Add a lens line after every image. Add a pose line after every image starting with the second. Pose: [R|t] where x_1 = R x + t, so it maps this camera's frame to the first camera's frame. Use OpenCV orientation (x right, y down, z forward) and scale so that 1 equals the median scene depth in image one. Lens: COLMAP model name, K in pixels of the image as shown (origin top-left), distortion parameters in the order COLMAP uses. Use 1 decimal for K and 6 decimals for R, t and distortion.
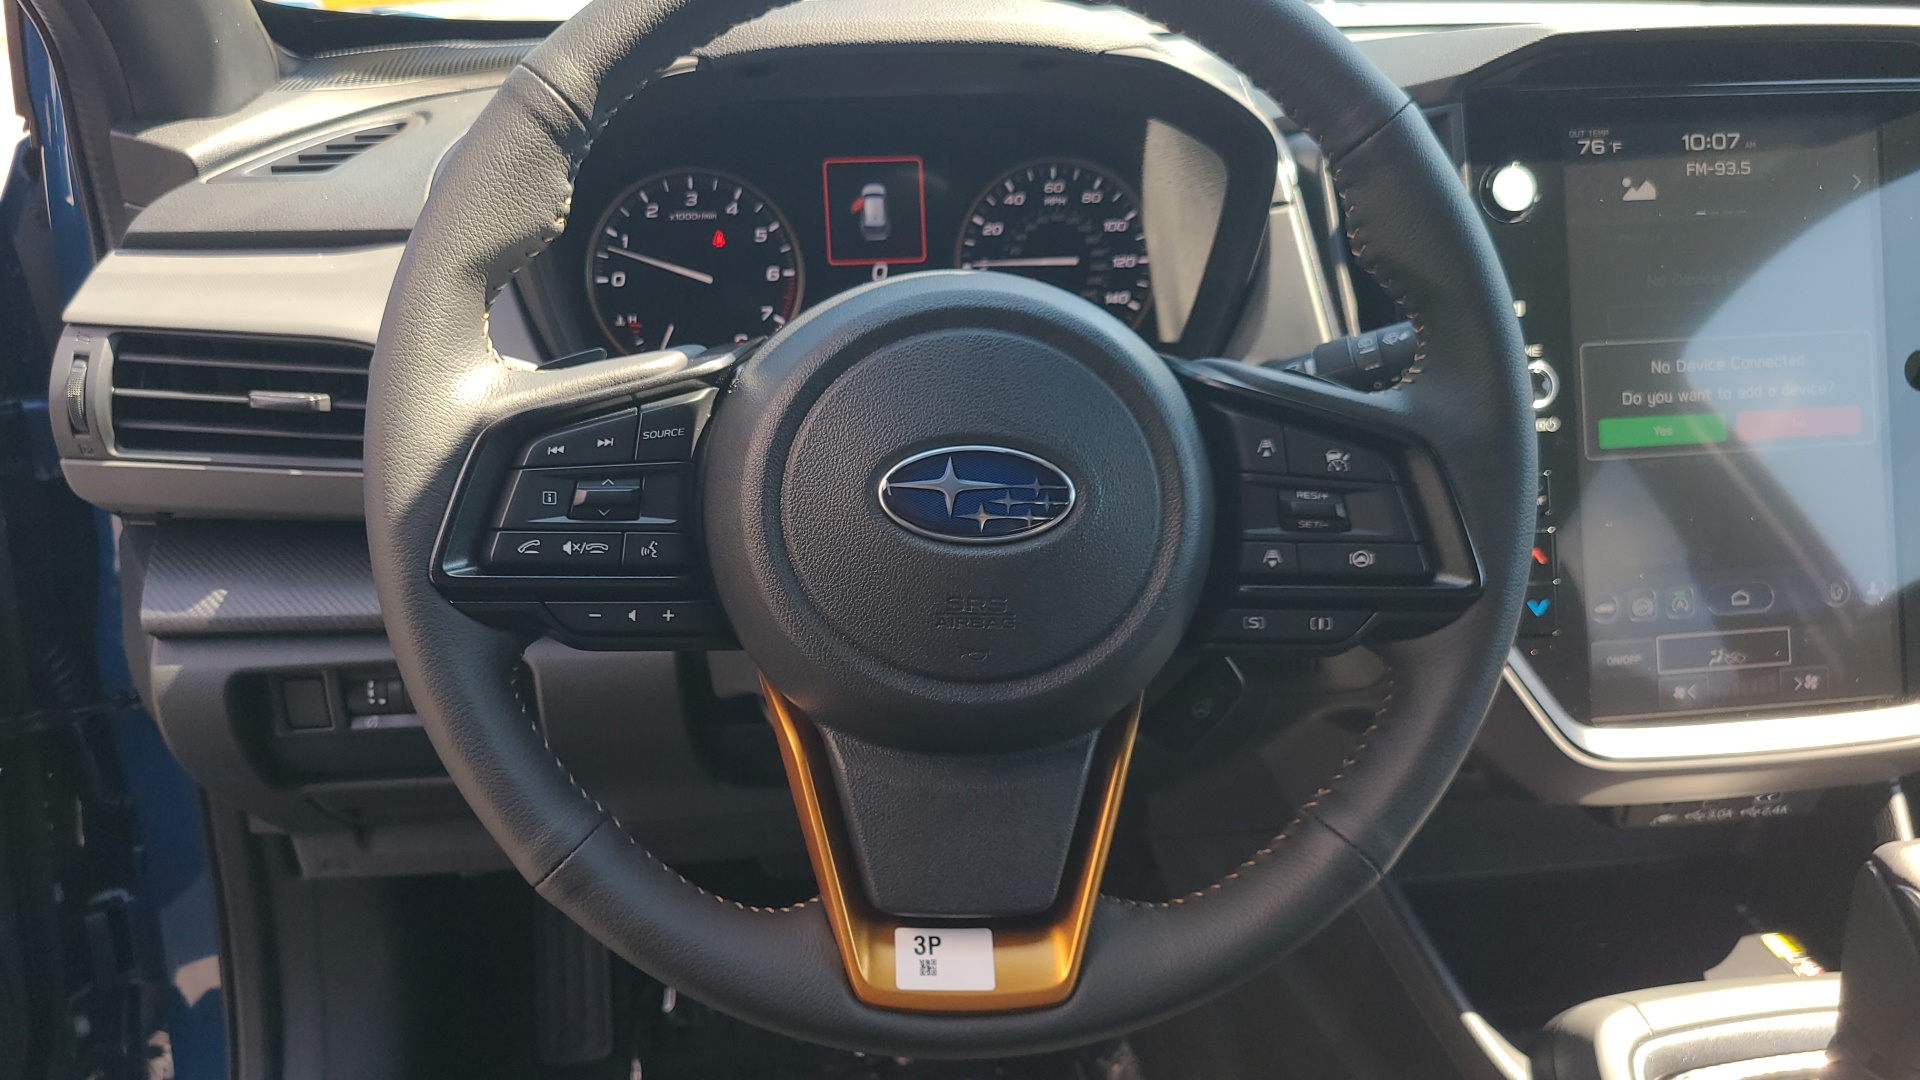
lens RADIAL K [[1426.1, 0, 921.3], [0, 1426.1, 530.2], [0, 0, 1]] dist [0.048682, -0.035259]
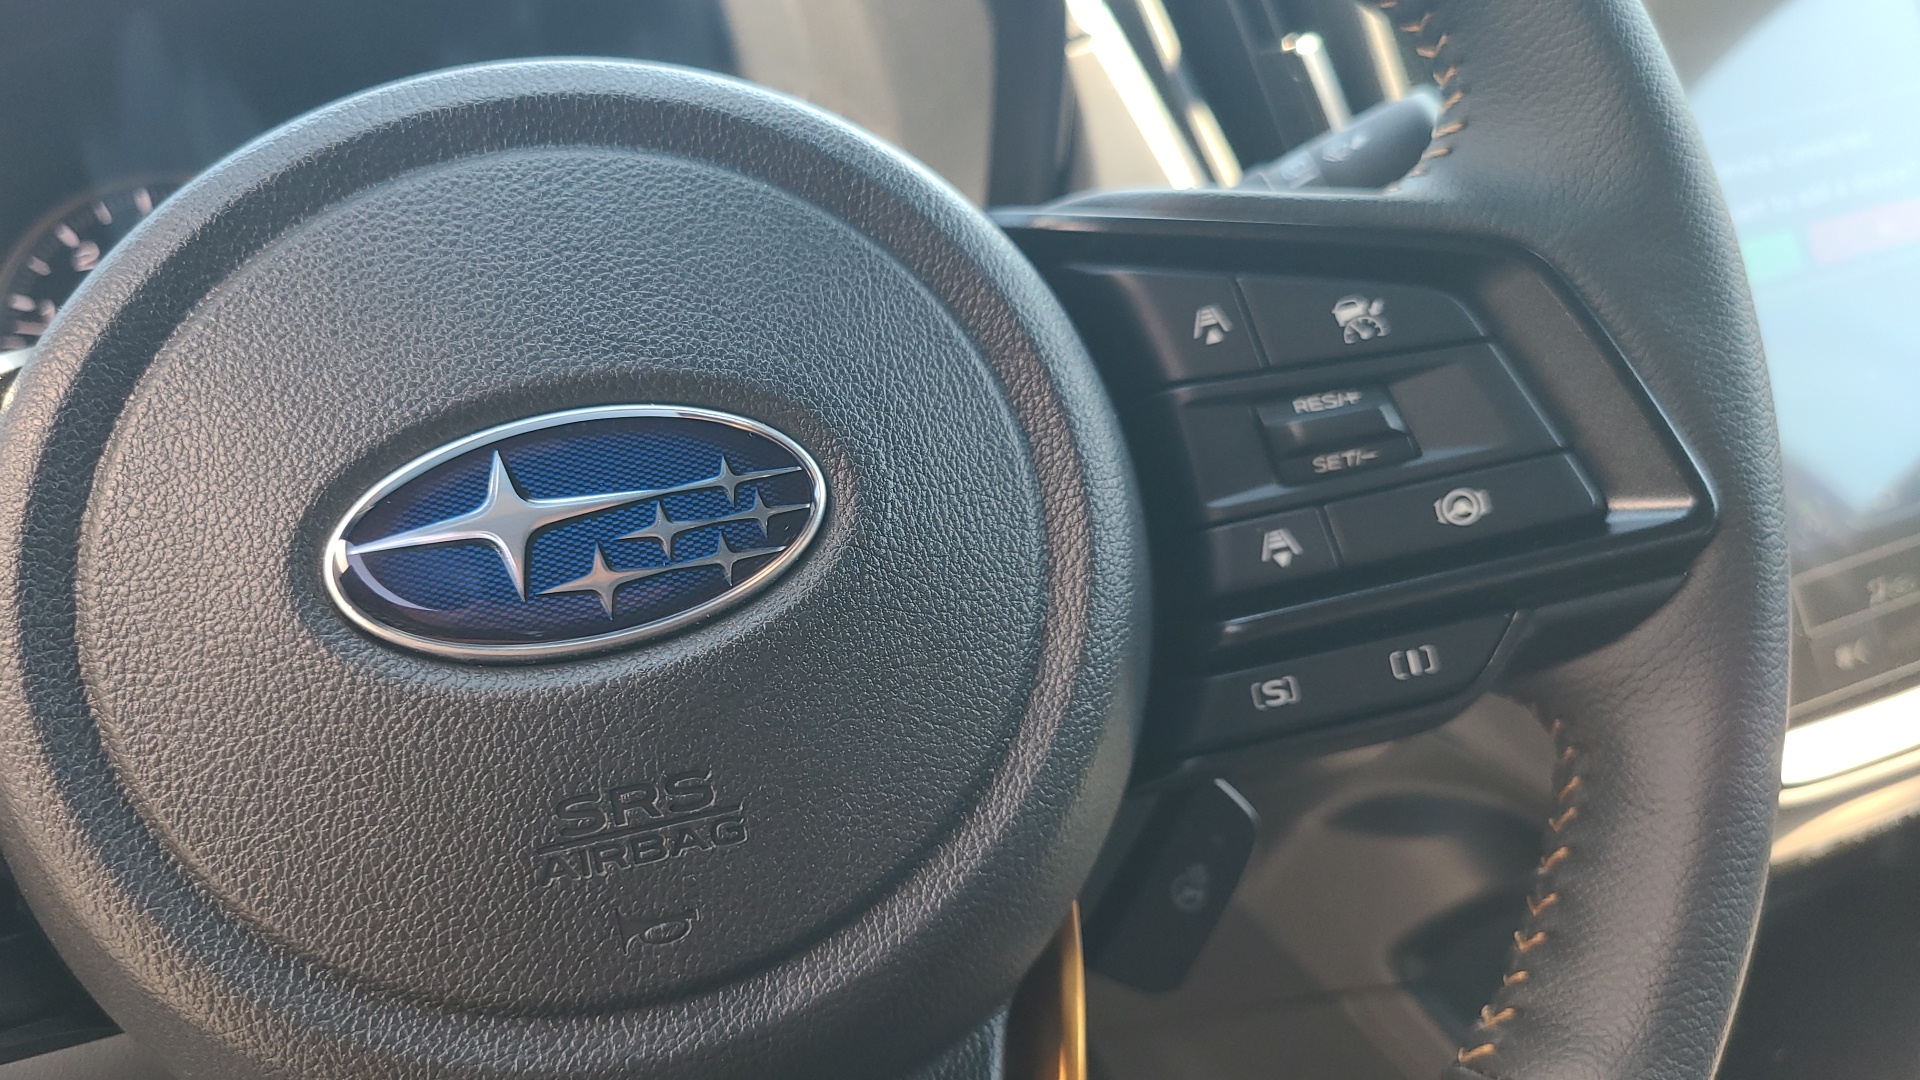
lens RADIAL K [[1458.8, 0, 913.3], [0, 1458.8, 534.8], [0, 0, 1]] dist [0.002485, -0.004242]
pose [[0.969844, -0.208026, 0.126996, 0.070556], [0.218735, 0.972739, -0.077037, 0.025859], [-0.107508, 0.102492, 0.988907, 0.541884]]
